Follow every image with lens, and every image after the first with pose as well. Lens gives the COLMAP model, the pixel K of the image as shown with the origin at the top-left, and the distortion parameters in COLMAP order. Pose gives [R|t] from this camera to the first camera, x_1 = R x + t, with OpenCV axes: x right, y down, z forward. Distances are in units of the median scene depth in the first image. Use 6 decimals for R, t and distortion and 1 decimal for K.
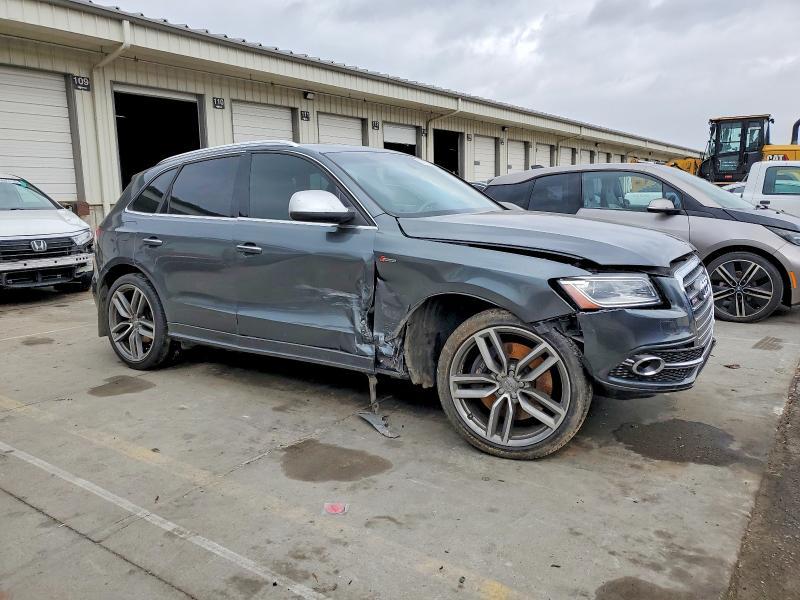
lens RADIAL K [[617.4, 0, 396.4], [0, 617.4, 299.2], [0, 0, 1]] dist [0.029175, 0.005227]
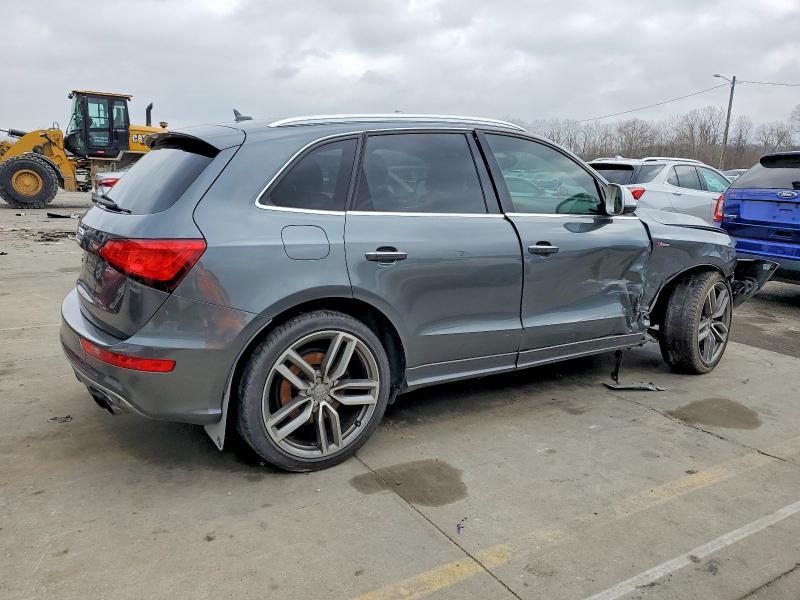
lens RADIAL K [[617.4, 0, 396.4], [0, 617.4, 299.2], [0, 0, 1]] dist [0.029175, 0.005227]
pose [[0.389442, -0.157407, 0.907501, -1.240674], [0.116152, 0.985816, 0.121146, -0.156020], [-0.913698, 0.058229, 0.402201, 0.931040]]
